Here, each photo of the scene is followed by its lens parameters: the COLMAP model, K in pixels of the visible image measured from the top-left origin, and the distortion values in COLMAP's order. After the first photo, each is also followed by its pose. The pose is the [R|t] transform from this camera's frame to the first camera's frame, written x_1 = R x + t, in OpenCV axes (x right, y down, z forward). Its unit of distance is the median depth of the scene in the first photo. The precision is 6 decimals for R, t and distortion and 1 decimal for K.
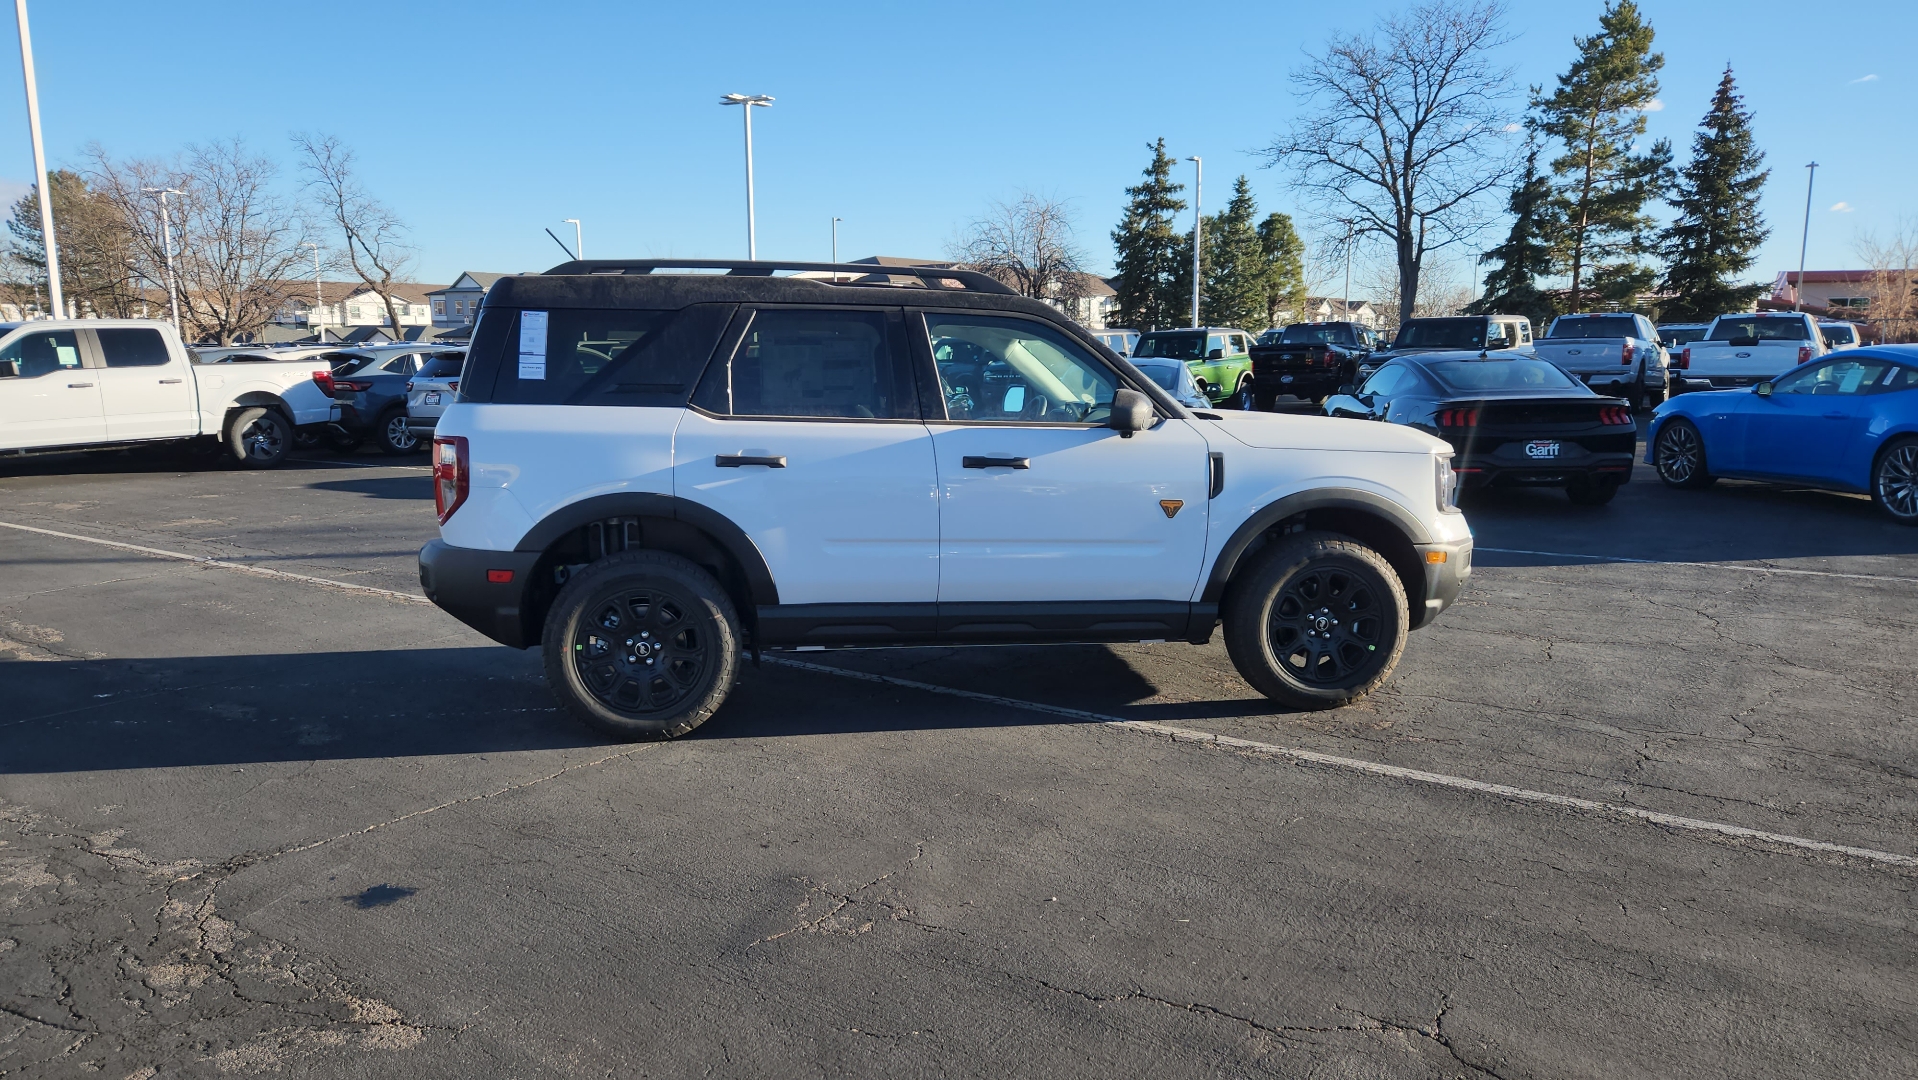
lens RADIAL K [[1281.5, 0, 919.9], [0, 1281.5, 536.2], [0, 0, 1]] dist [0.070679, -0.060148]
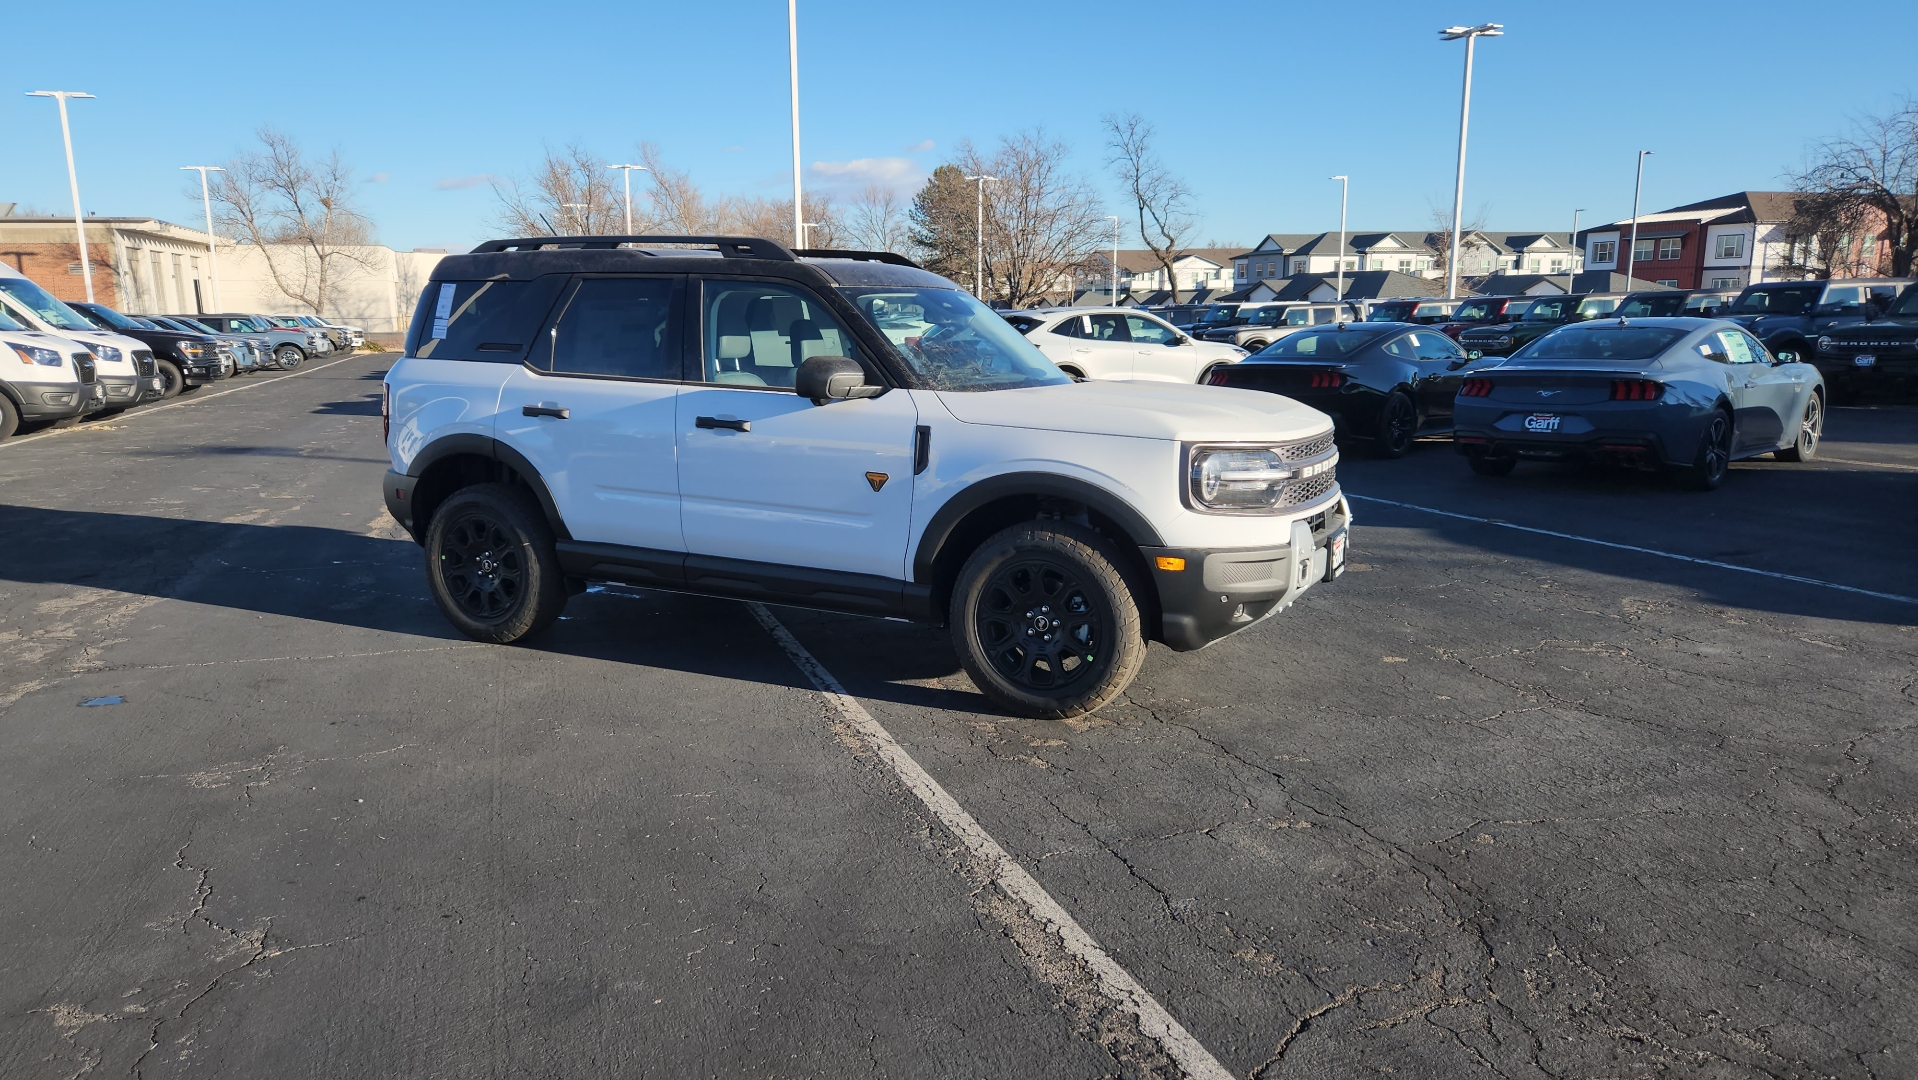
lens RADIAL K [[1282.4, 0, 930.8], [0, 1282.4, 537.0], [0, 0, 1]] dist [0.073581, -0.059633]
pose [[0.821075, 0.095442, -0.562784, 0.086190], [-0.078505, 0.995435, 0.054281, -0.003945], [0.565396, -0.000387, 0.824820, 0.025648]]
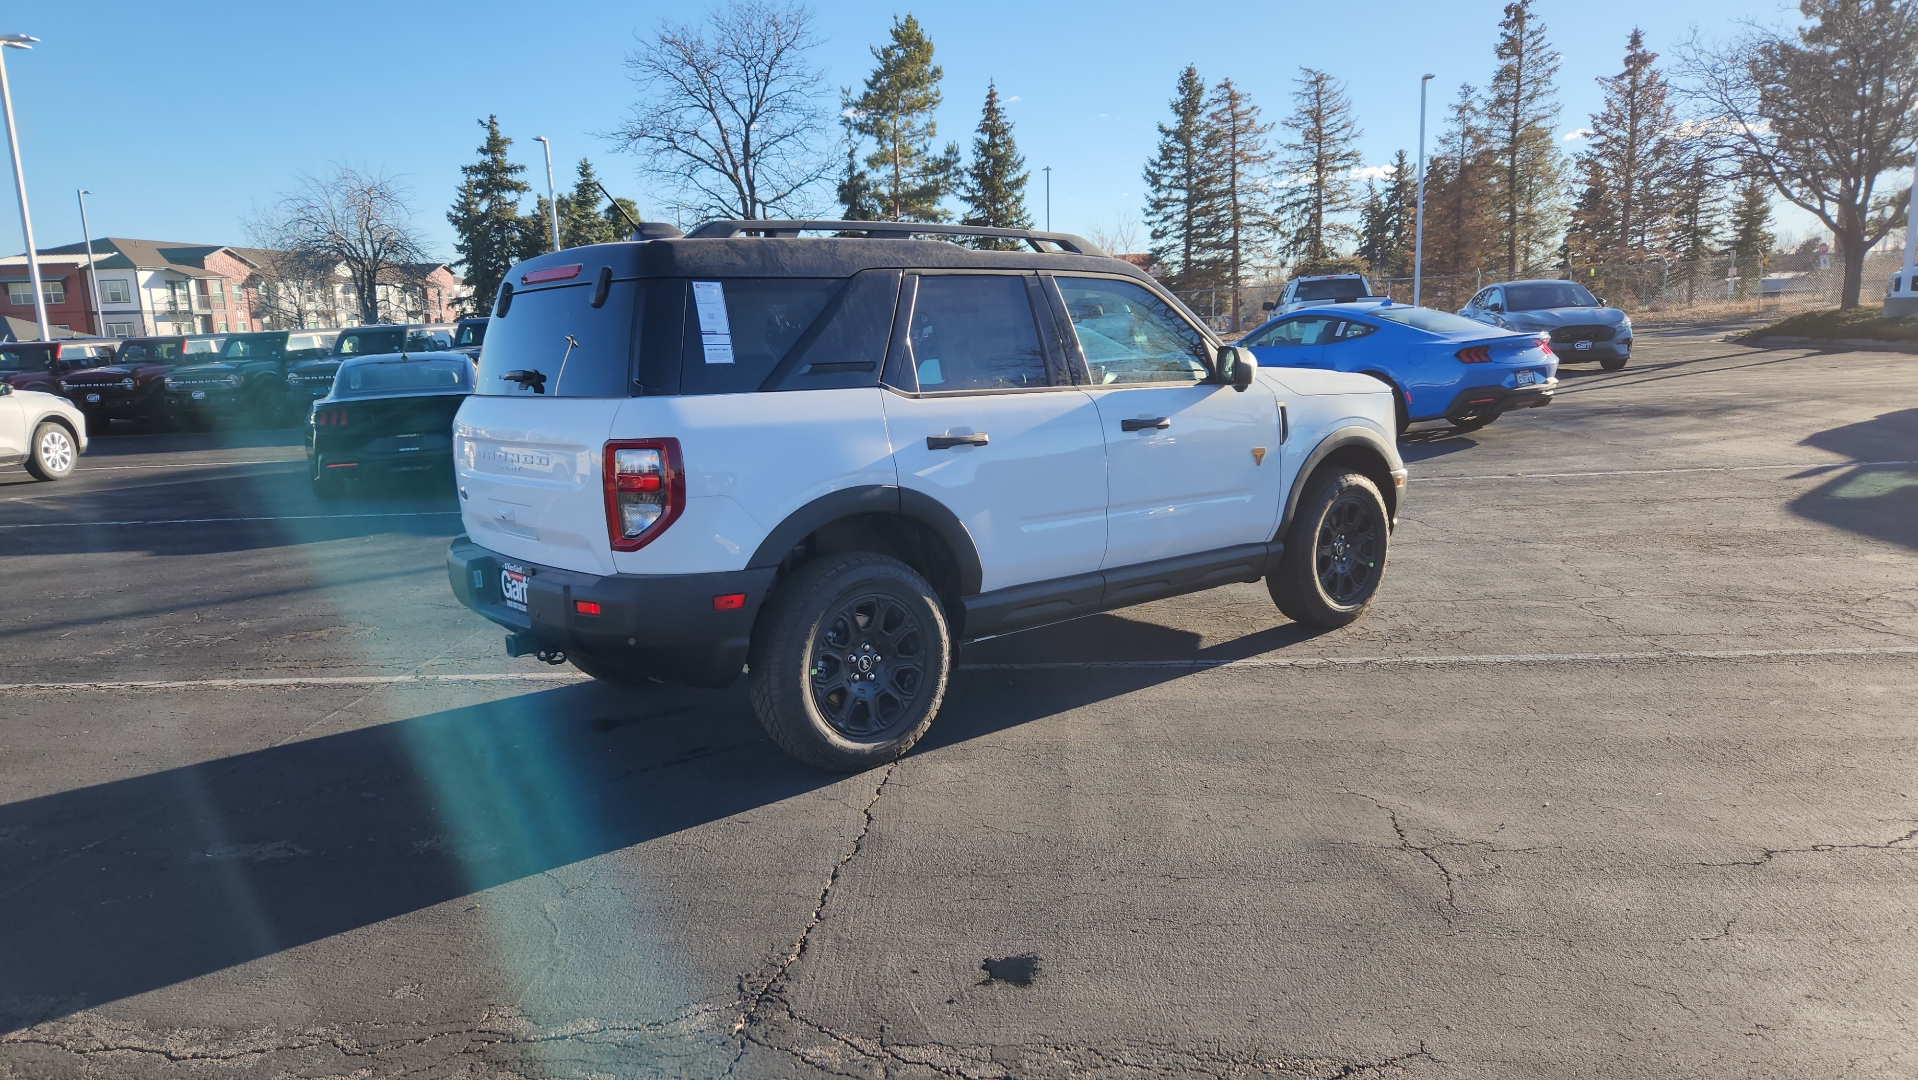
lens RADIAL K [[1280.2, 0, 913.7], [0, 1280.2, 547.6], [0, 0, 1]] dist [0.080886, -0.074437]
pose [[0.863005, -0.117784, 0.491273, -0.065479], [0.108960, 0.992951, 0.046655, -0.003077], [-0.493305, 0.013266, 0.869755, 0.023402]]
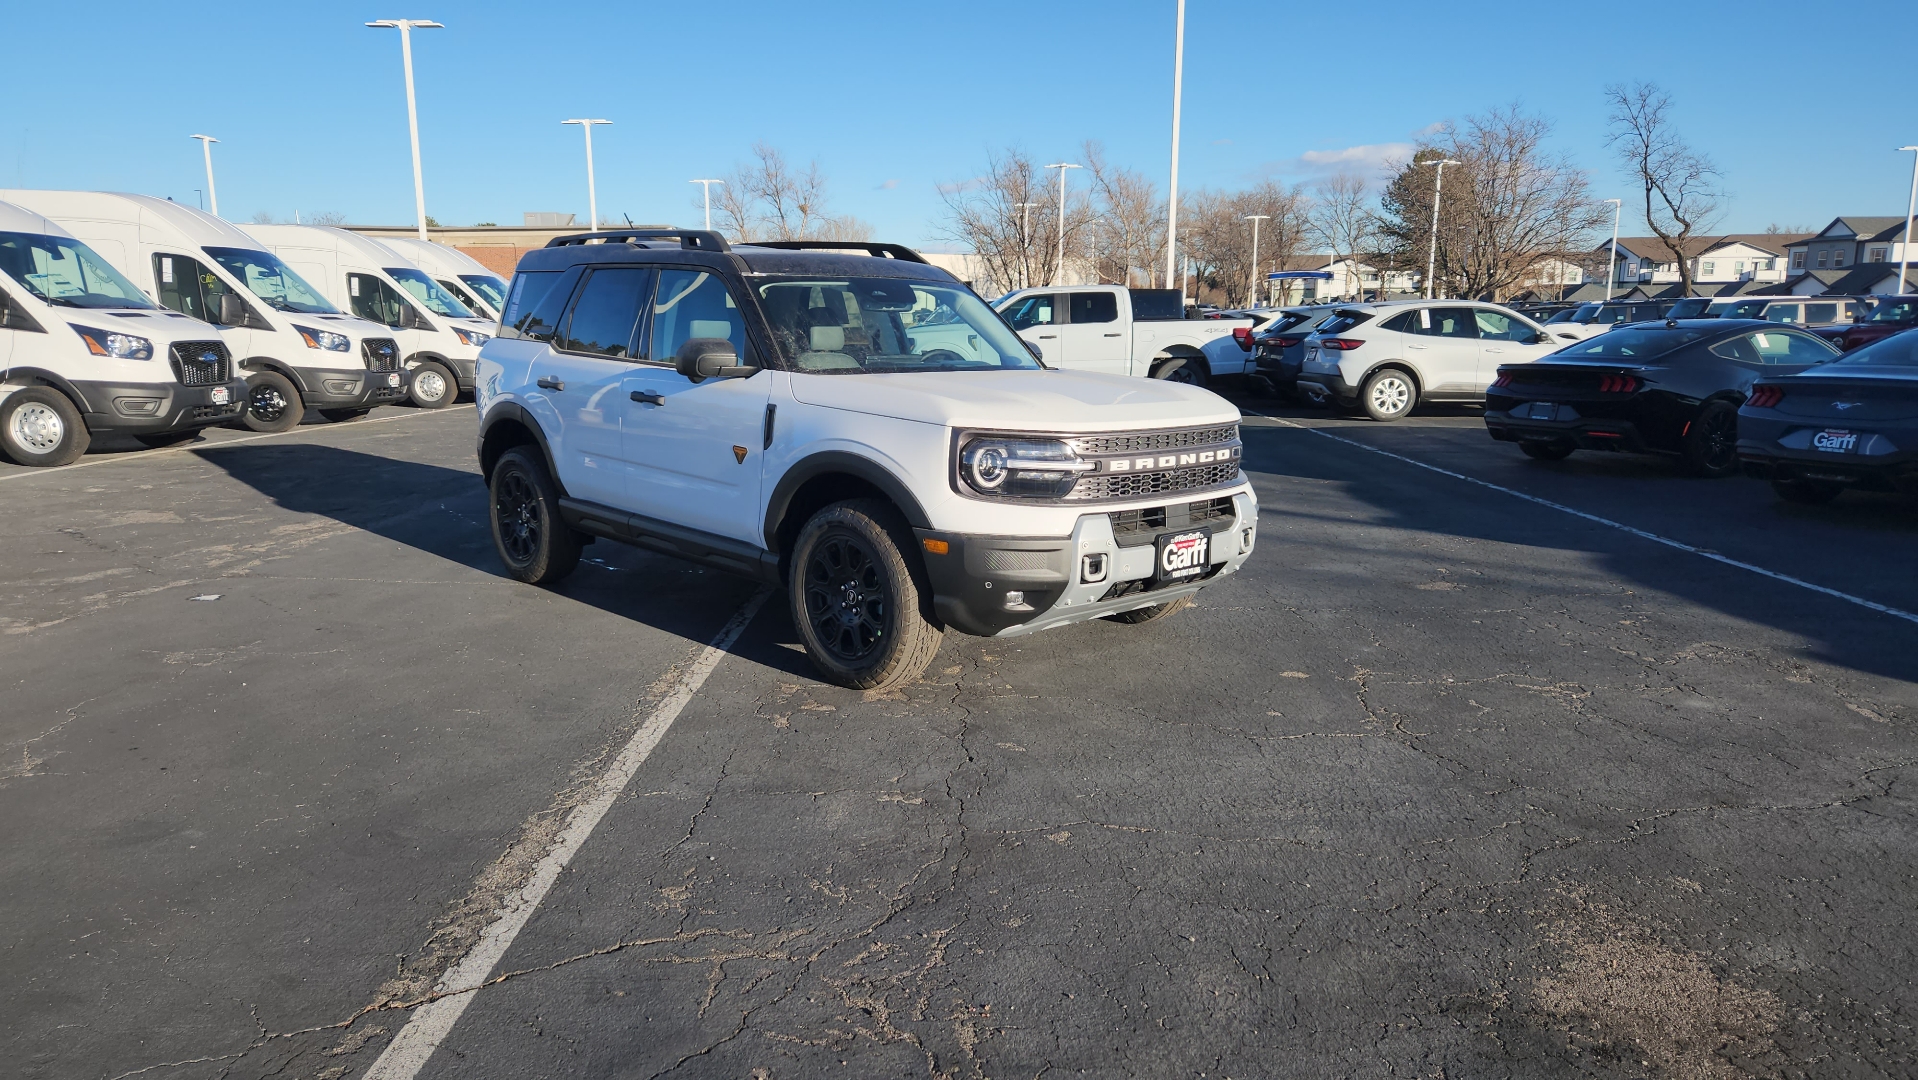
lens RADIAL K [[1282.4, 0, 930.8], [0, 1282.4, 537.0], [0, 0, 1]] dist [0.073581, -0.059633]
pose [[0.569696, 0.146080, -0.808769, 0.126378], [-0.121668, 0.988224, 0.092791, -0.007897], [0.812800, 0.045539, 0.580761, 0.058424]]
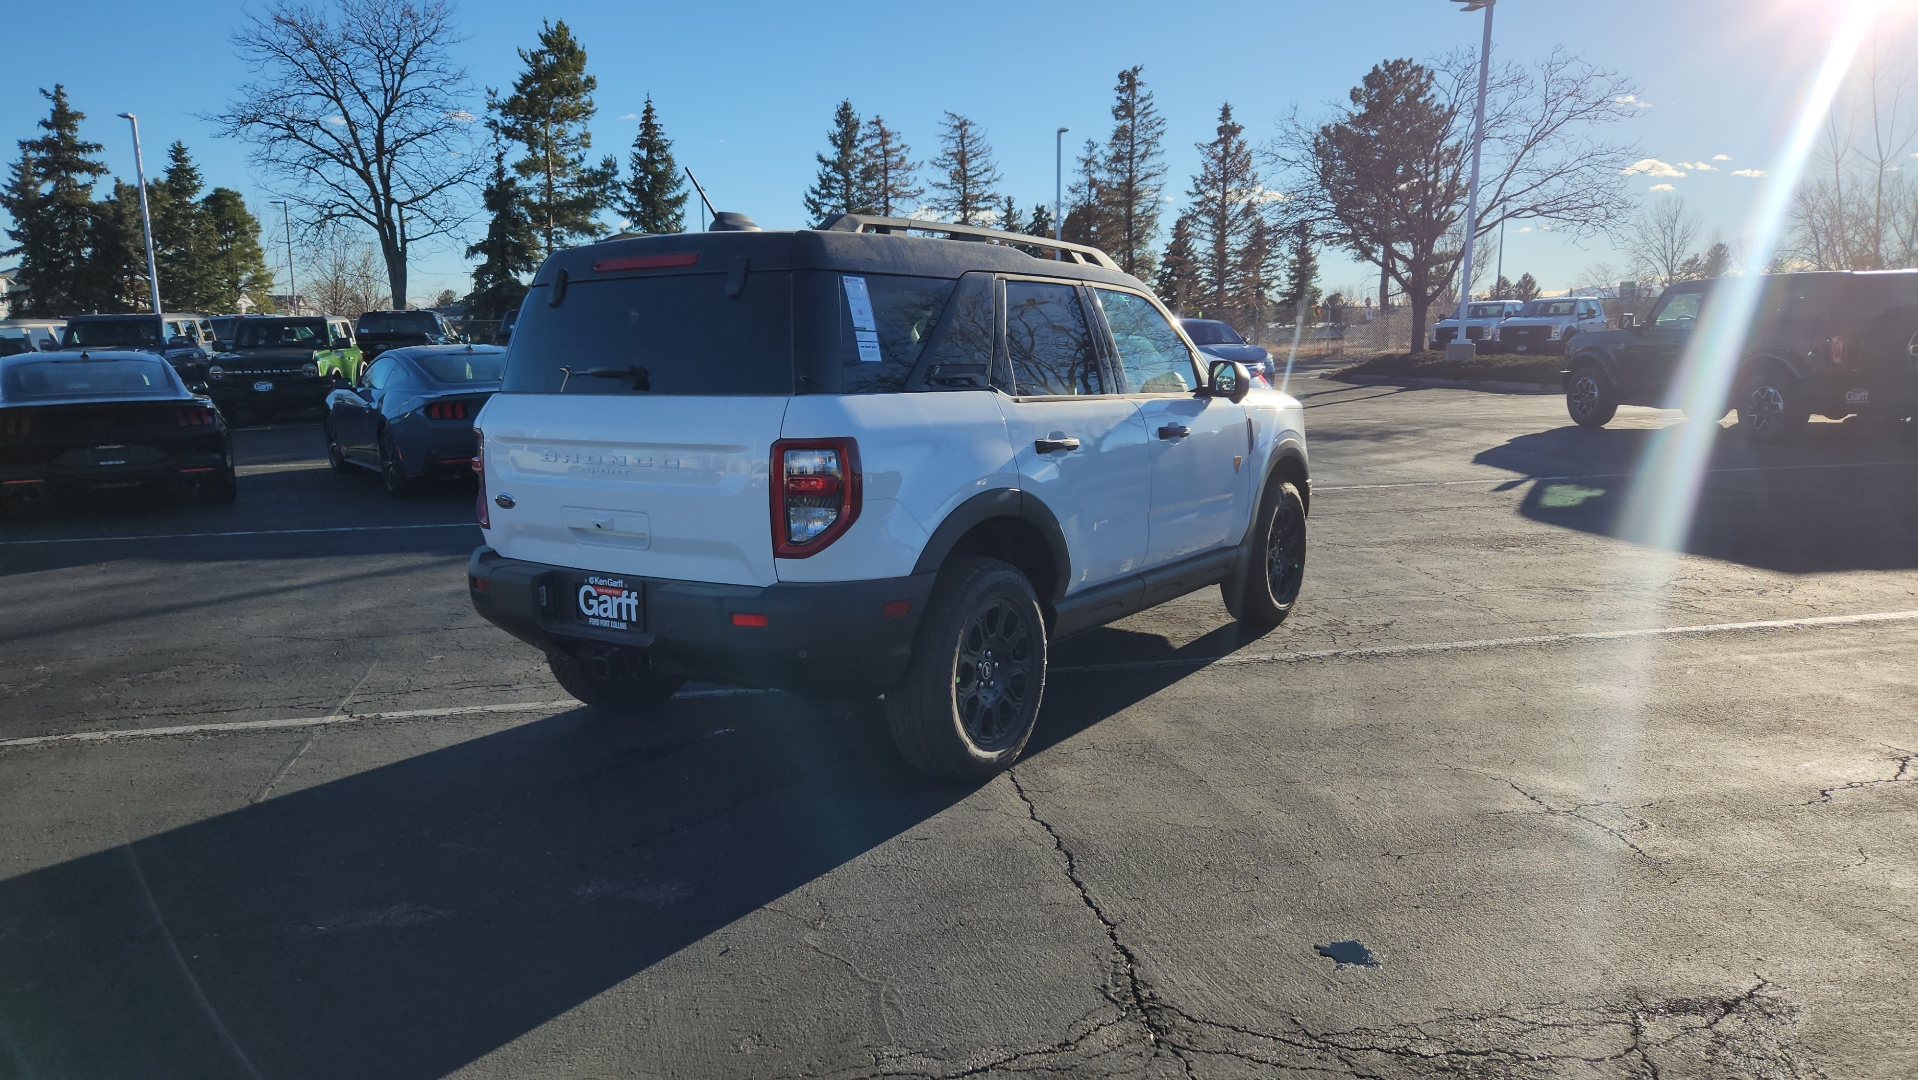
lens RADIAL K [[1283.2, 0, 916.6], [0, 1283.2, 537.2], [0, 0, 1]] dist [0.075041, -0.064481]
pose [[0.684581, -0.115612, 0.719710, -0.092502], [0.111549, 0.992329, 0.053300, -0.005657], [-0.720351, 0.043794, 0.692225, 0.046302]]
